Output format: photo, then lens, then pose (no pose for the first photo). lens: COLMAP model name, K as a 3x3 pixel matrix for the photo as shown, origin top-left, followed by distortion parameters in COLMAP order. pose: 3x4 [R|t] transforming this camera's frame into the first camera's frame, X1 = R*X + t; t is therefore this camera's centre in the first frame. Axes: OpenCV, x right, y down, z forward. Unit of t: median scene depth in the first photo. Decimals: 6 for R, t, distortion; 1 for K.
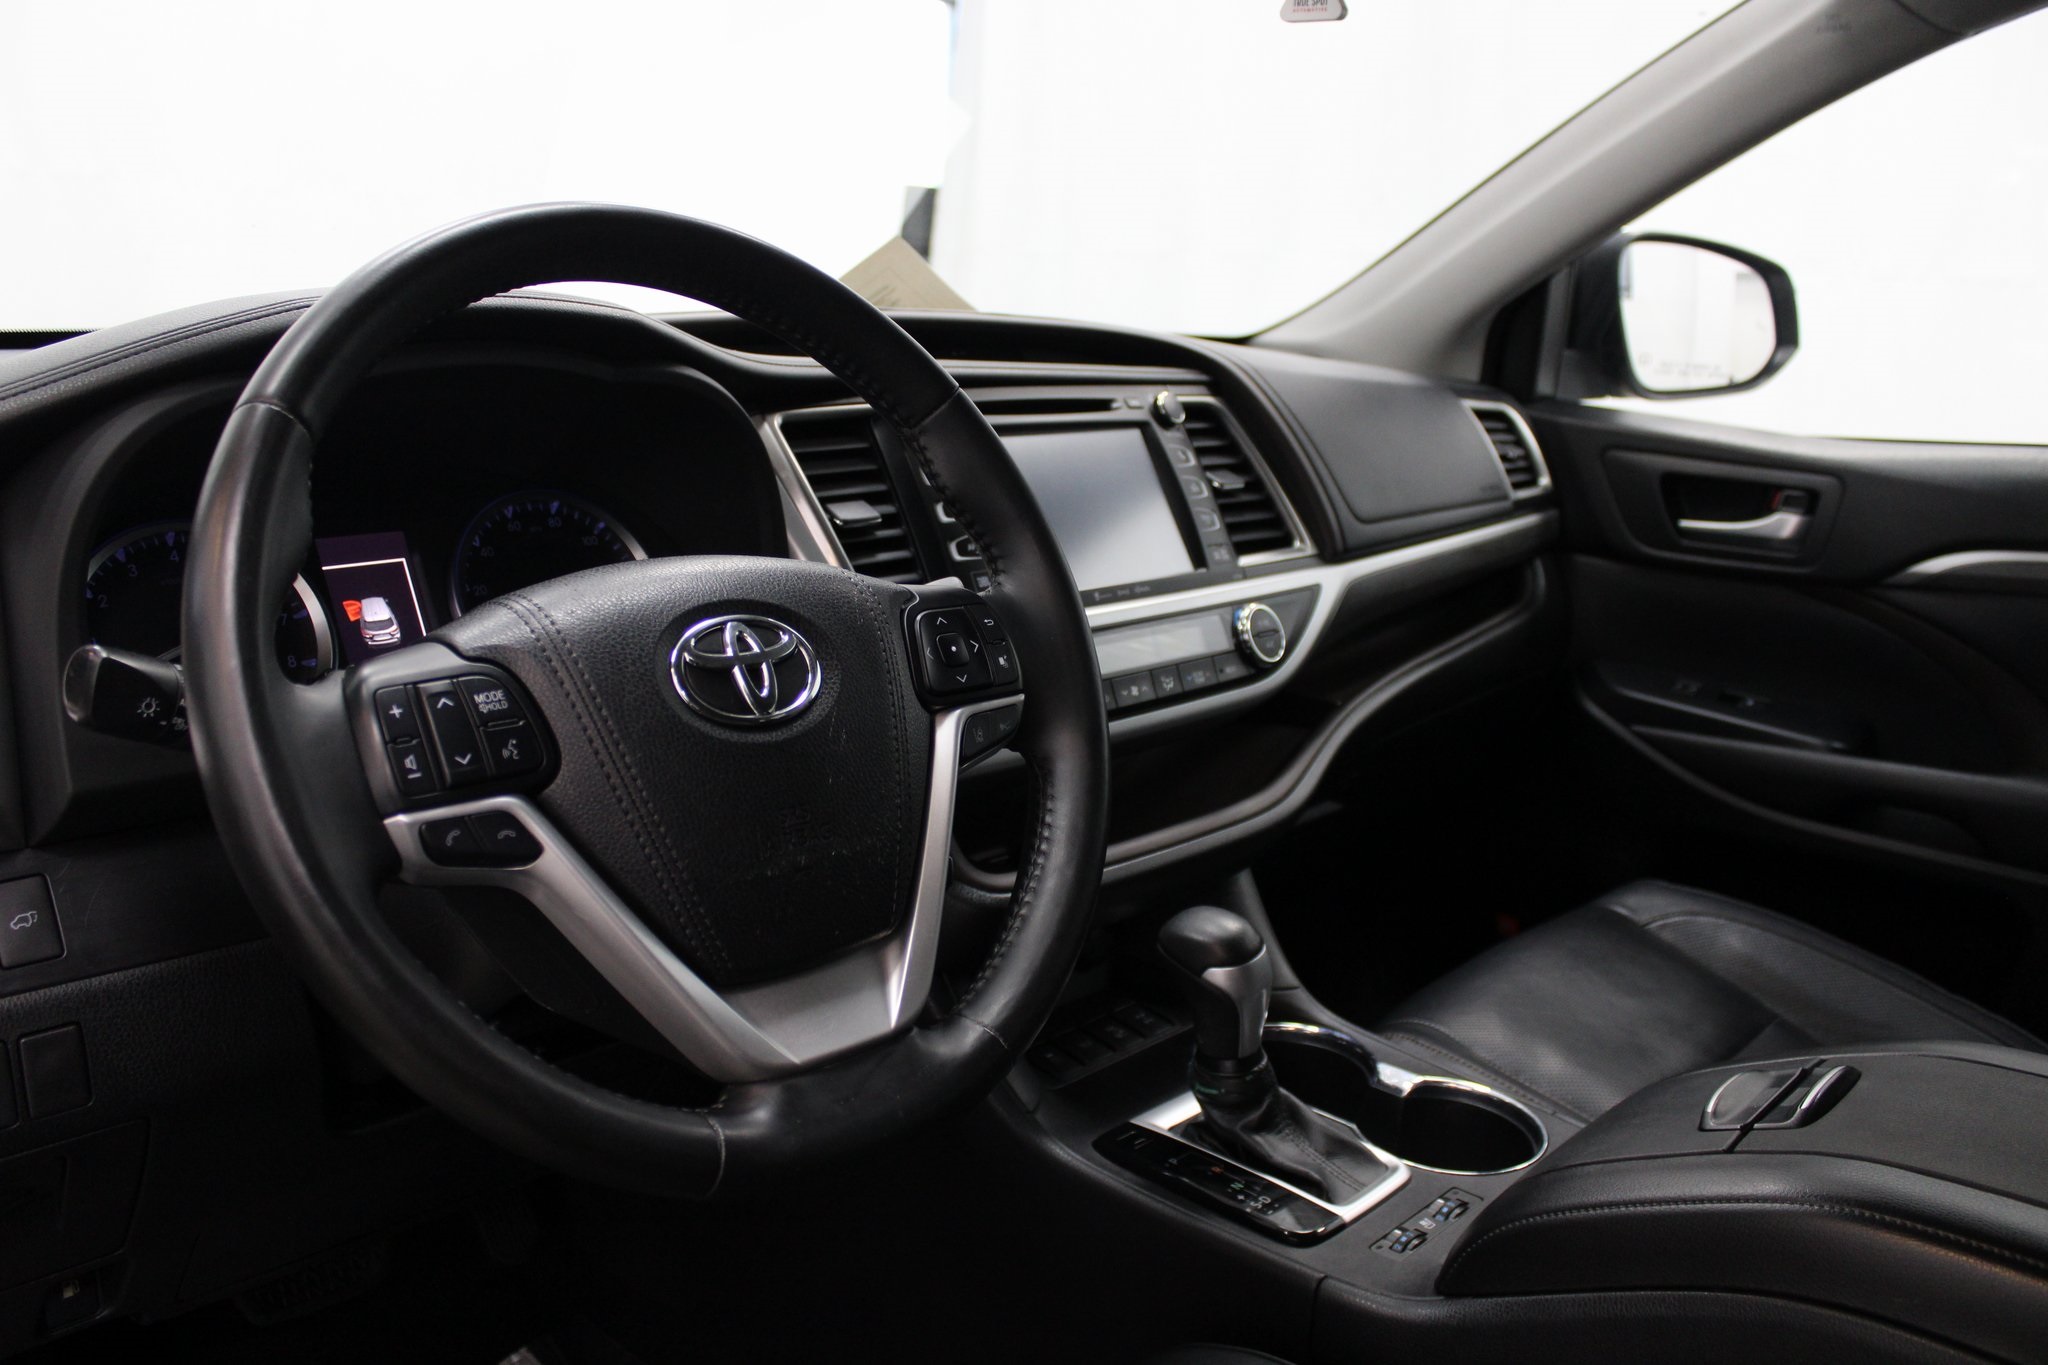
lens RADIAL K [[1667.7, 0, 1015.7], [0, 1667.7, 729.7], [0, 0, 1]] dist [-0.151637, 0.098187]
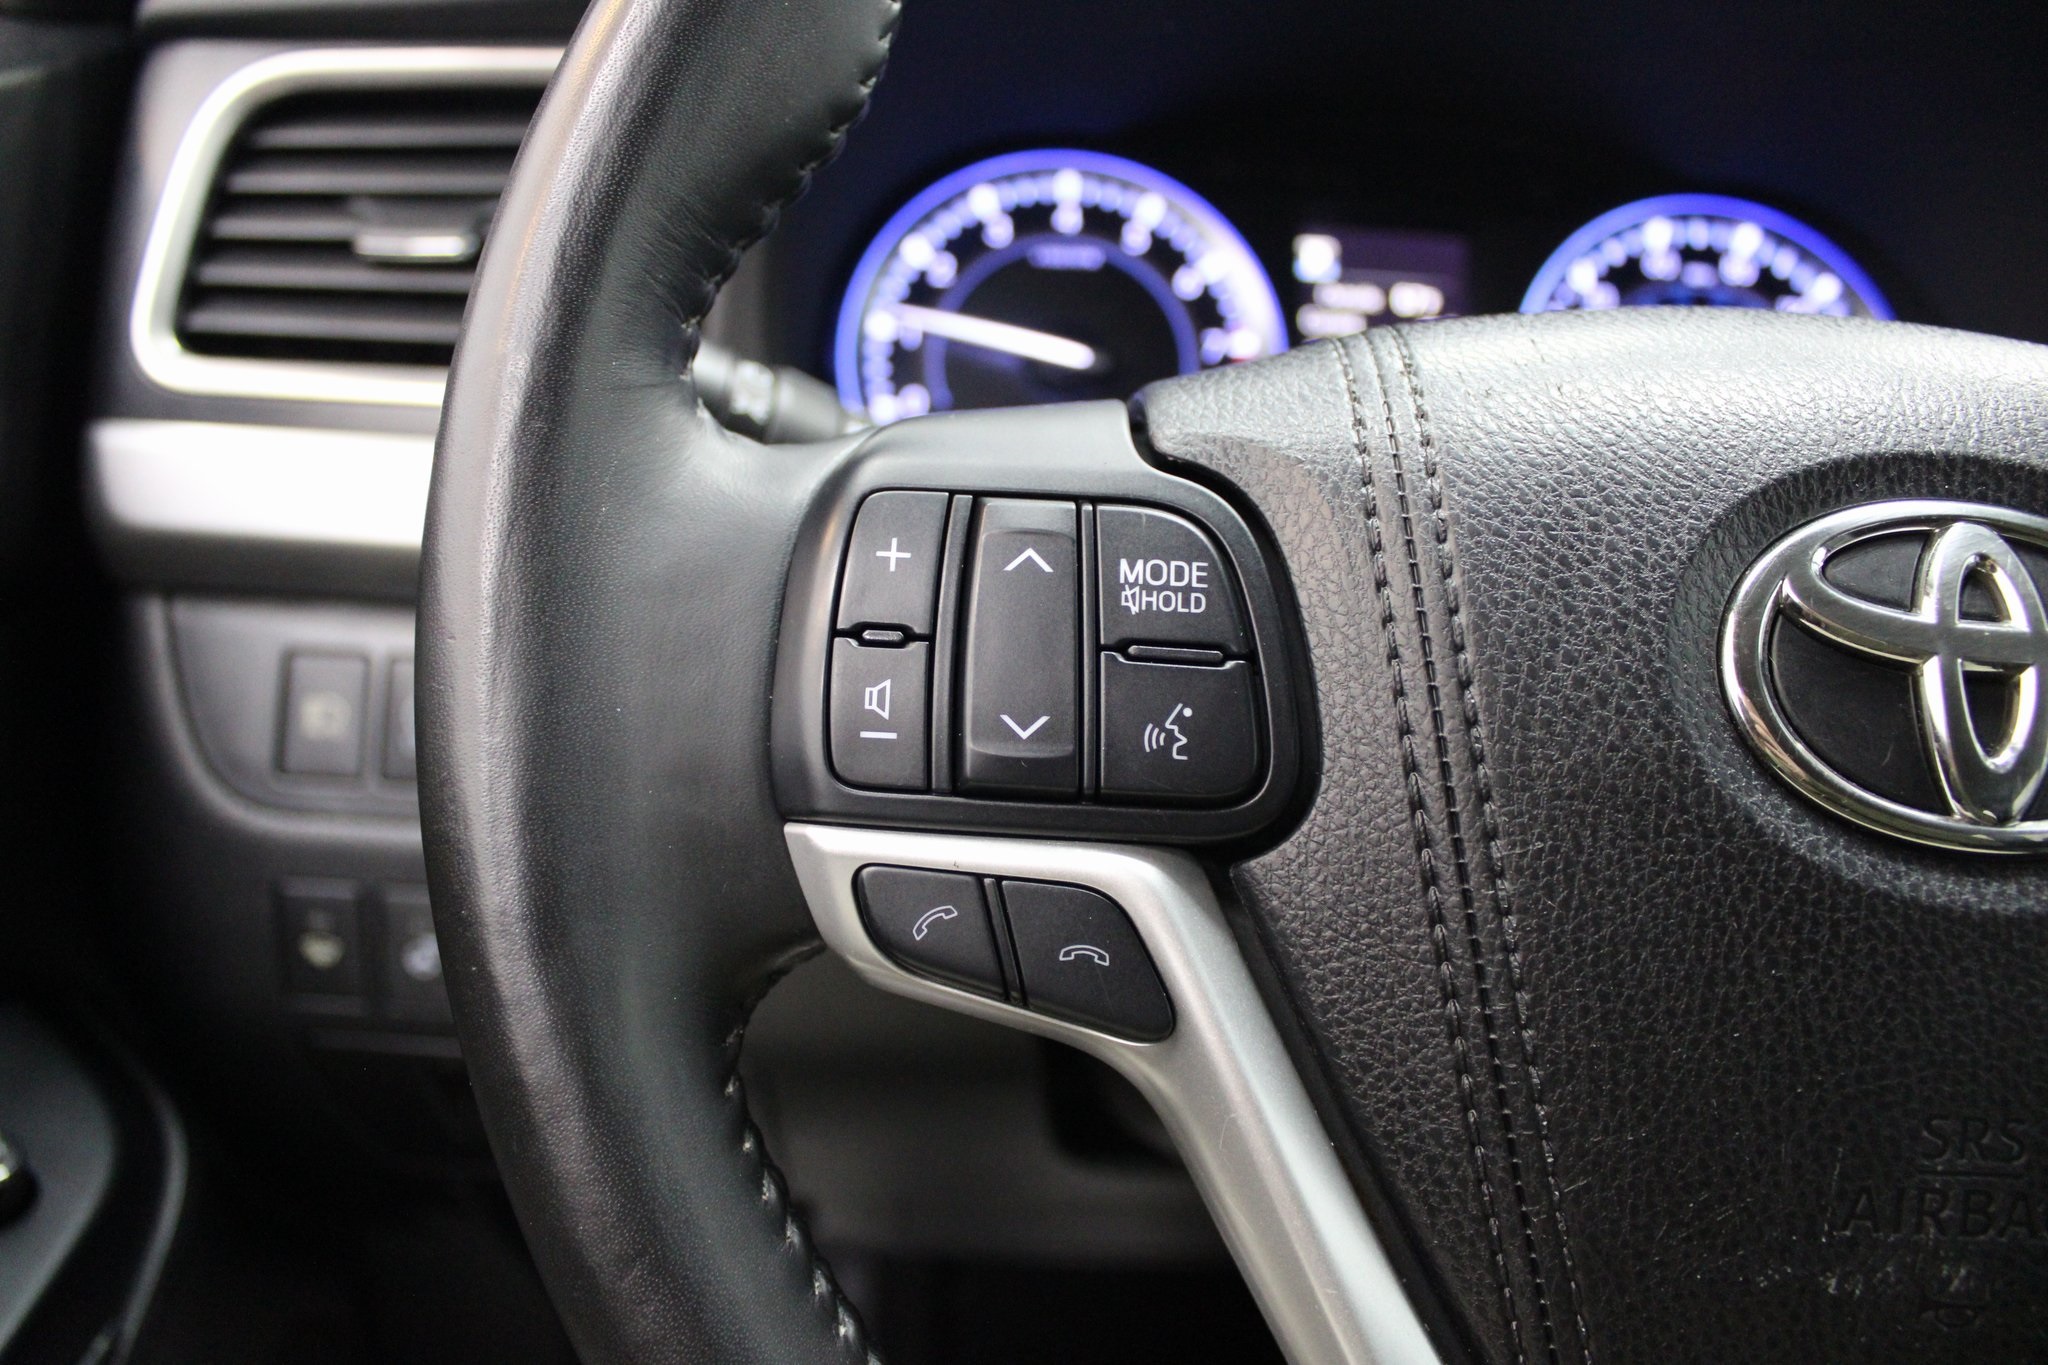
lens RADIAL K [[1606.2, 0, 1013.0], [0, 1606.2, 690.9], [0, 0, 1]] dist [-0.129842, 0.055114]
pose [[0.696970, 0.283314, -0.658761, -0.065052], [-0.215678, 0.958930, 0.184220, -0.034064], [0.683898, 0.013684, 0.729450, 0.457076]]
